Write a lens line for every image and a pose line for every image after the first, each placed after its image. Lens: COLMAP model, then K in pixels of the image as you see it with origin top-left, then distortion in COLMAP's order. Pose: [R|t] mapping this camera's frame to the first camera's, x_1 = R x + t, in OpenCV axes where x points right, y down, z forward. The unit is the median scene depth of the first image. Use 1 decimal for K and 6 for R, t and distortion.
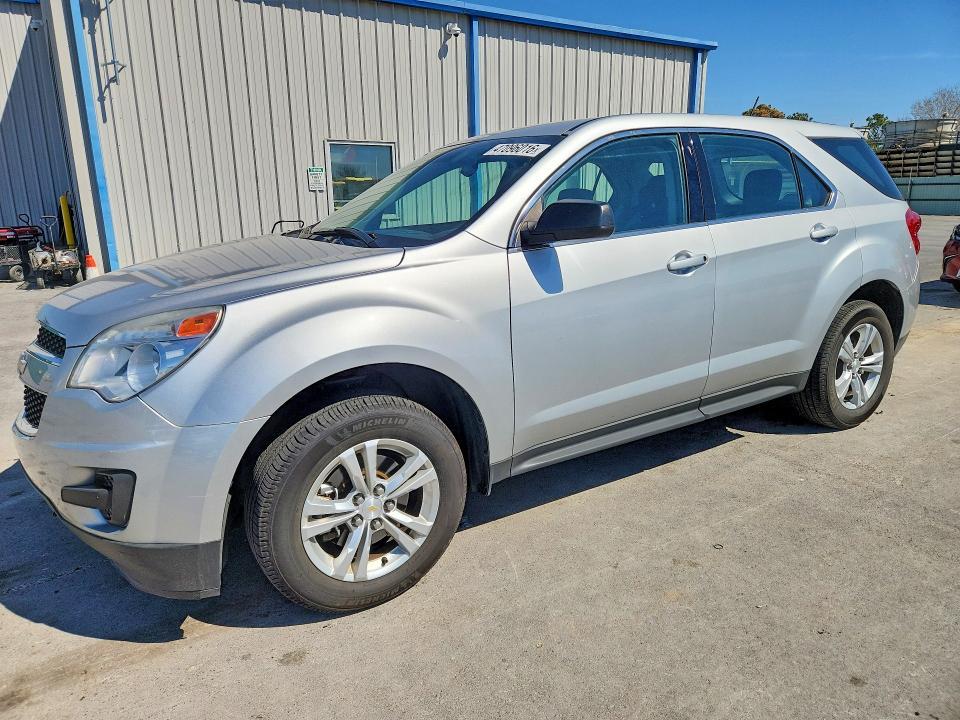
lens RADIAL K [[665.2, 0, 480.0], [0, 665.2, 360.0], [0, 0, 1]] dist [0.051914, -0.000893]
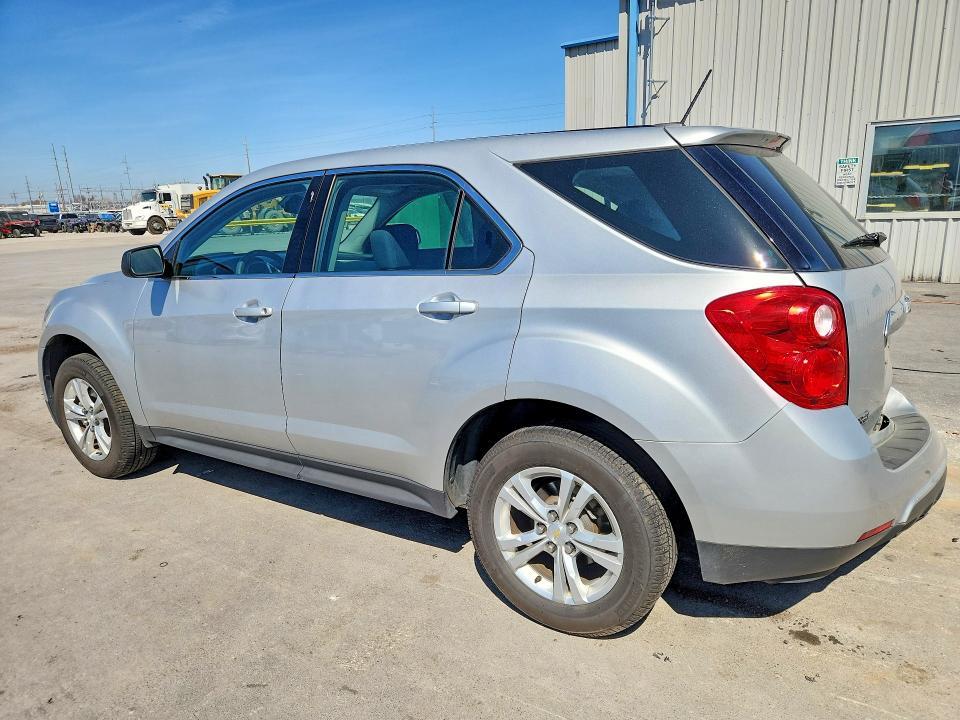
lens RADIAL K [[697.2, 0, 480.0], [0, 697.2, 360.0], [0, 0, 1]] dist [0.030959, -0.000170]
pose [[0.384665, 0.211386, -0.898526, 0.837228], [-0.191039, 0.970581, 0.146552, -0.174538], [0.903071, 0.115280, 0.413731, 0.523465]]
